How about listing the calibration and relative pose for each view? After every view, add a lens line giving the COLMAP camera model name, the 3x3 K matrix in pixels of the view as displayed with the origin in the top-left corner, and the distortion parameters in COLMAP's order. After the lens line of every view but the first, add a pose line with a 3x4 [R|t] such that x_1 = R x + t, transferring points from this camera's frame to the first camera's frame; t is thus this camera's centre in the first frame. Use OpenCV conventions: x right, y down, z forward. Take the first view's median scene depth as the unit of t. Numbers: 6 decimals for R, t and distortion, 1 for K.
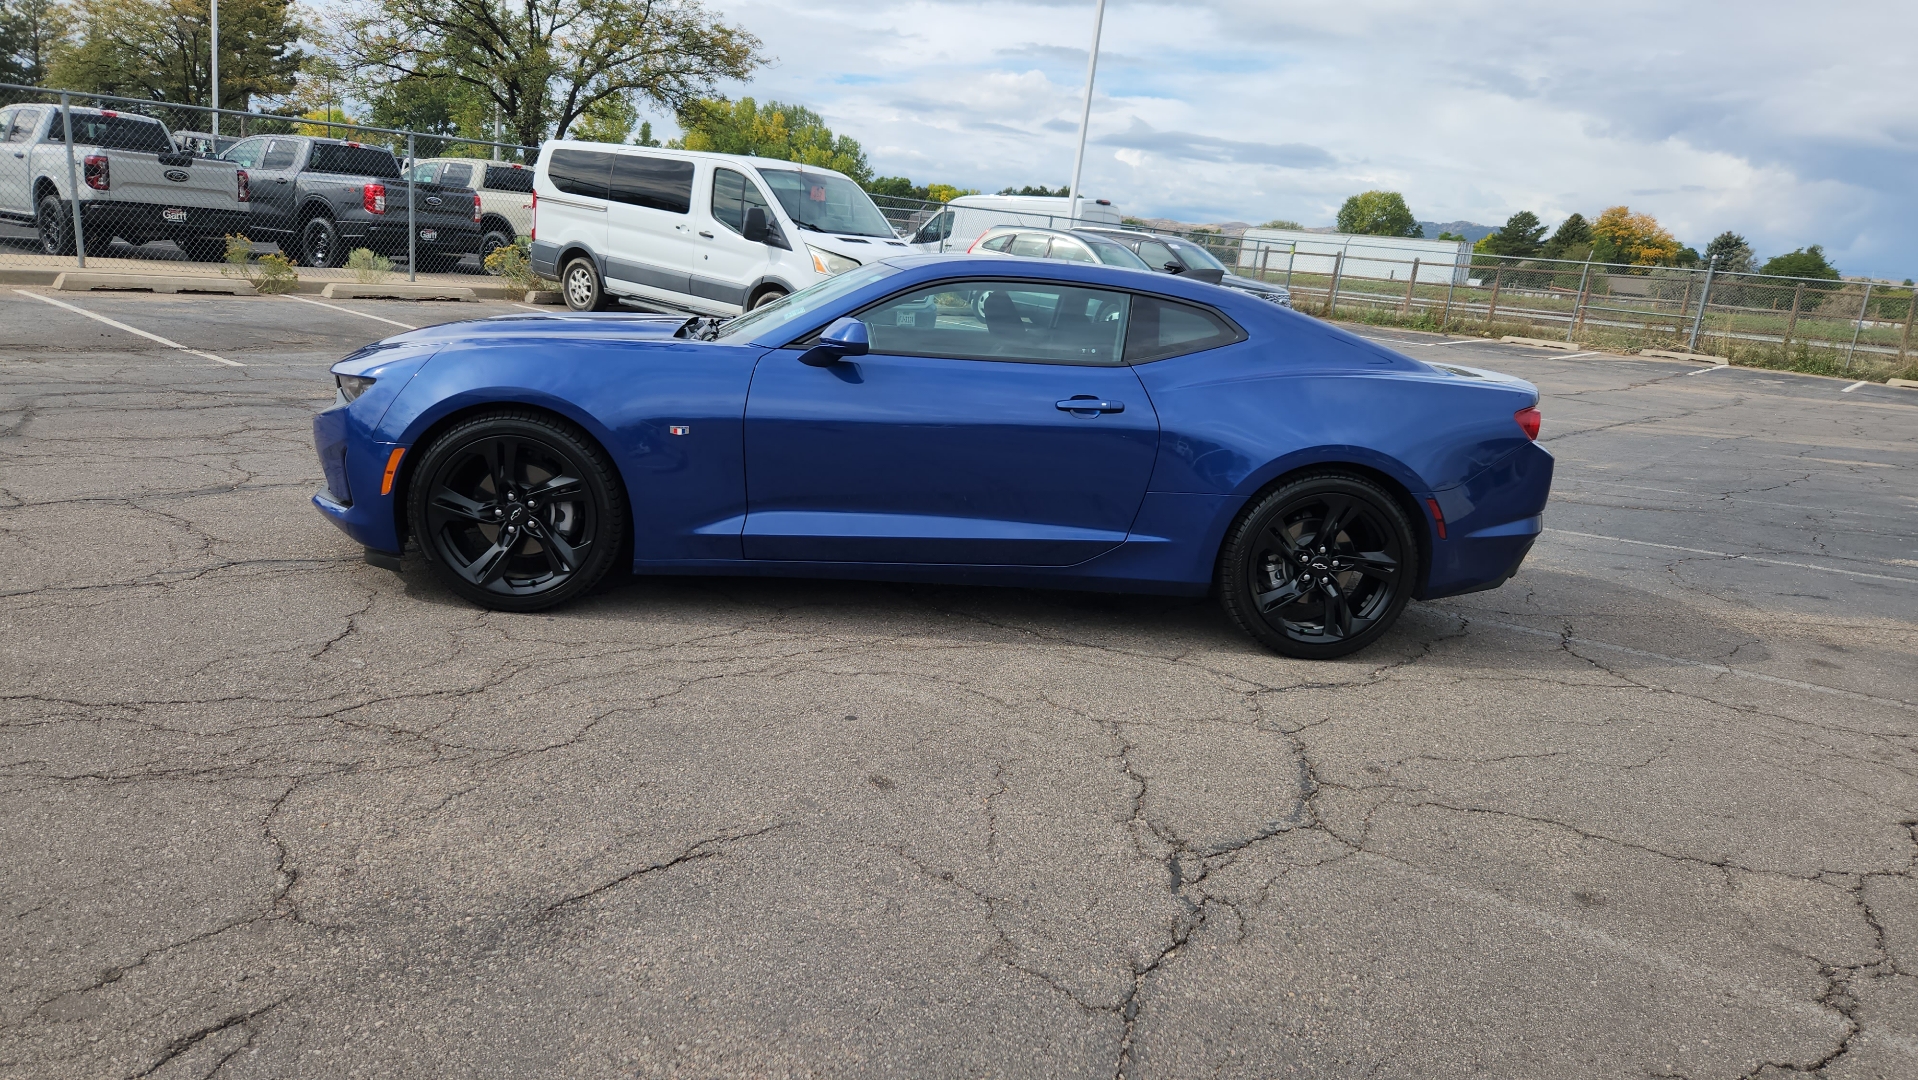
lens RADIAL K [[1278.2, 0, 933.4], [0, 1278.2, 543.8], [0, 0, 1]] dist [0.069488, -0.057167]
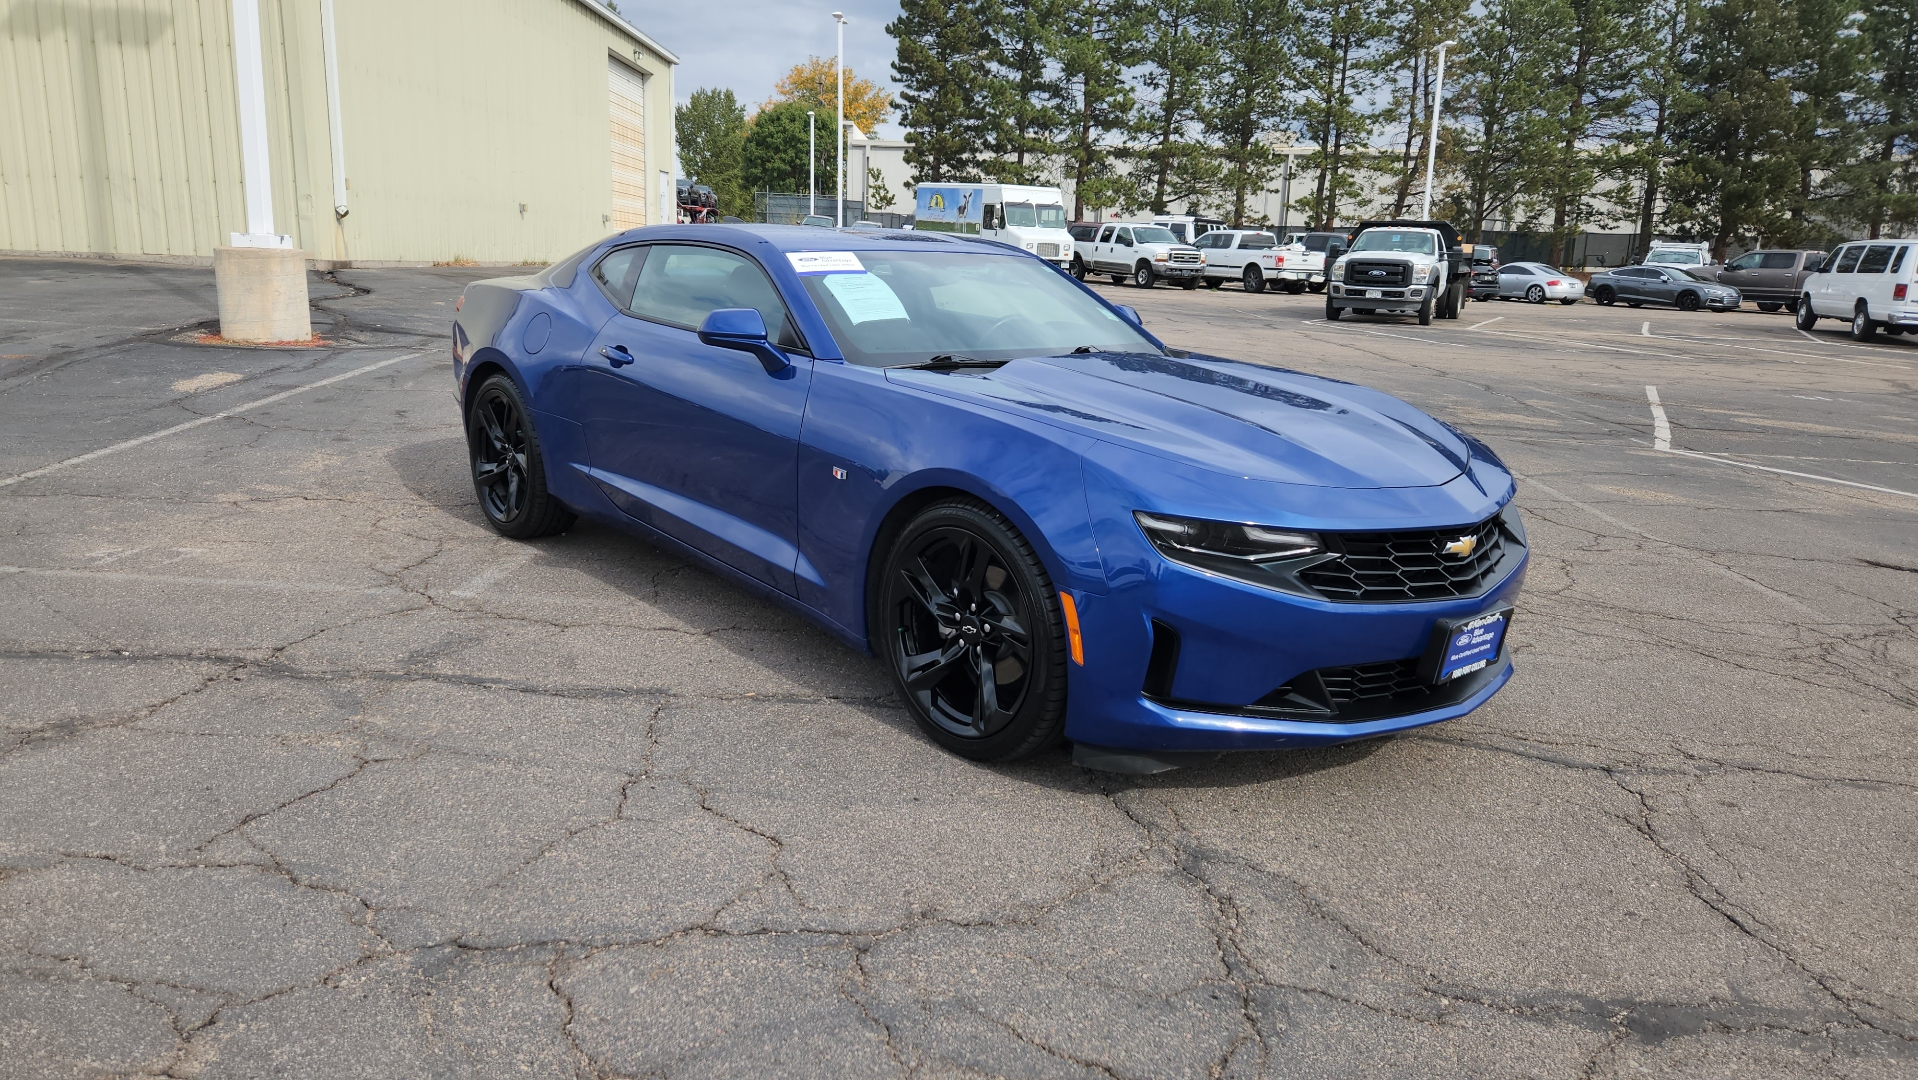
lens RADIAL K [[1279.5, 0, 921.2], [0, 1279.5, 542.2], [0, 0, 1]] dist [0.066425, -0.054128]
pose [[-0.583939, -0.302617, 0.753285, -0.240306], [0.084404, 0.900261, 0.427090, -0.131465], [-0.807398, 0.312975, -0.500156, 0.475523]]
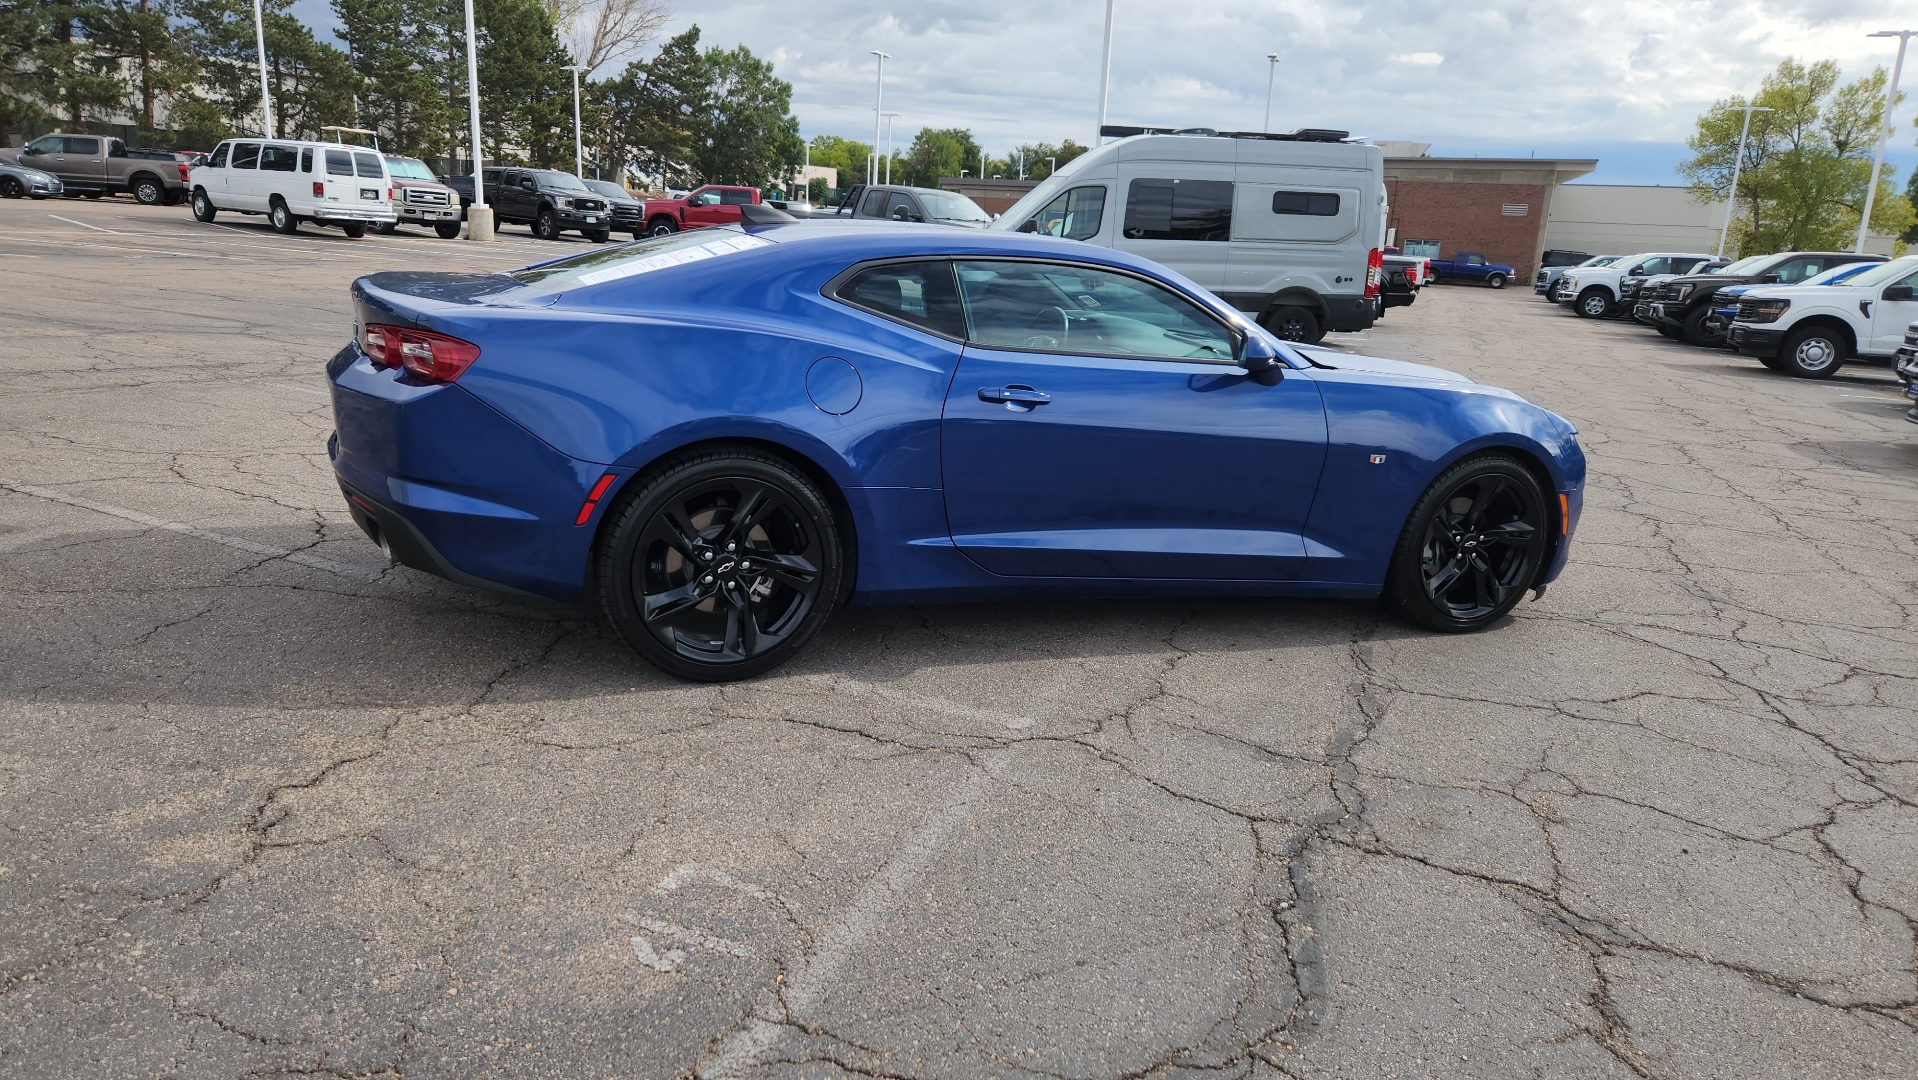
lens RADIAL K [[1270.5, 0, 925.2], [0, 1270.5, 535.7], [0, 0, 1]] dist [0.074365, -0.060962]
pose [[-0.933903, -0.079320, -0.348617, 0.122864], [-0.226947, 0.884967, 0.406607, -0.122877], [0.276263, 0.458849, -0.844474, 0.582899]]
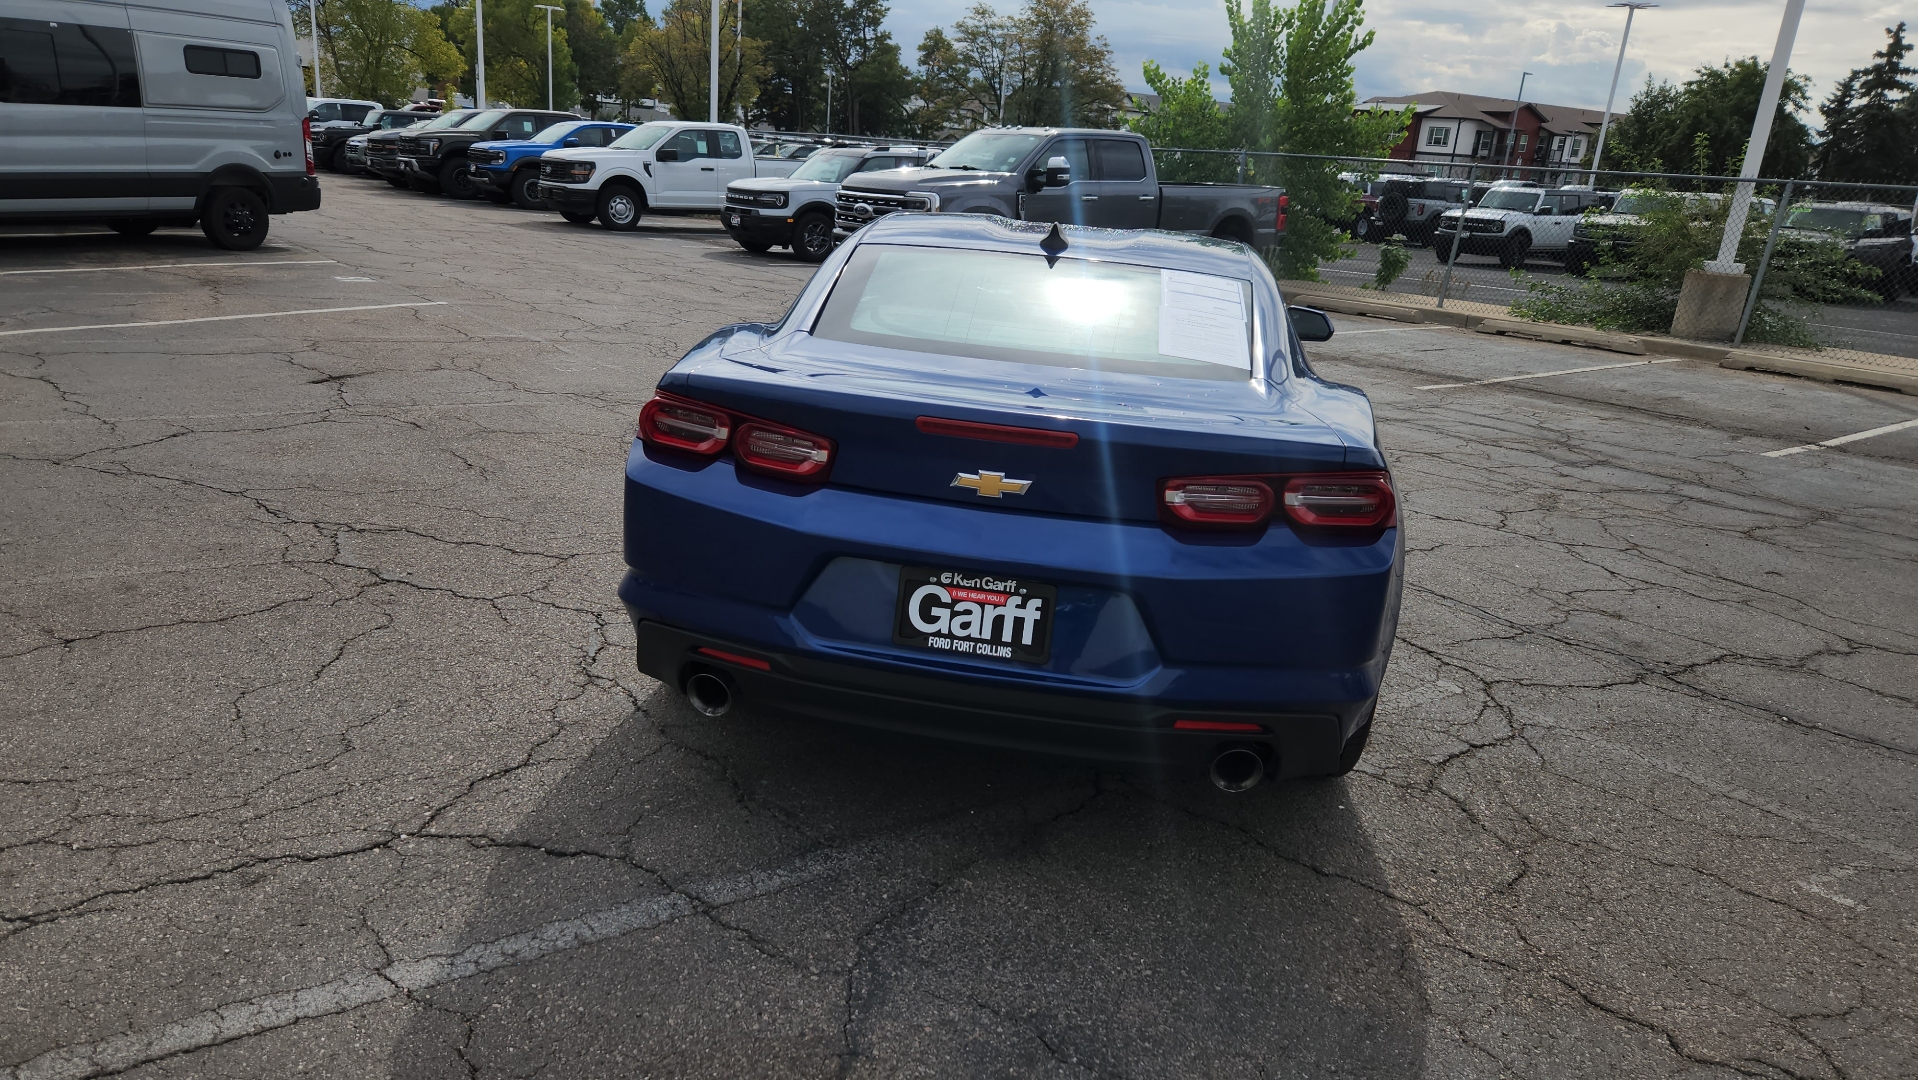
lens RADIAL K [[1279.5, 0, 921.2], [0, 1279.5, 542.2], [0, 0, 1]] dist [0.066425, -0.054128]
pose [[-0.215658, 0.167334, -0.962024, 0.290221], [-0.313740, 0.921095, 0.230546, -0.061312], [0.924694, 0.351544, -0.146142, 0.348854]]
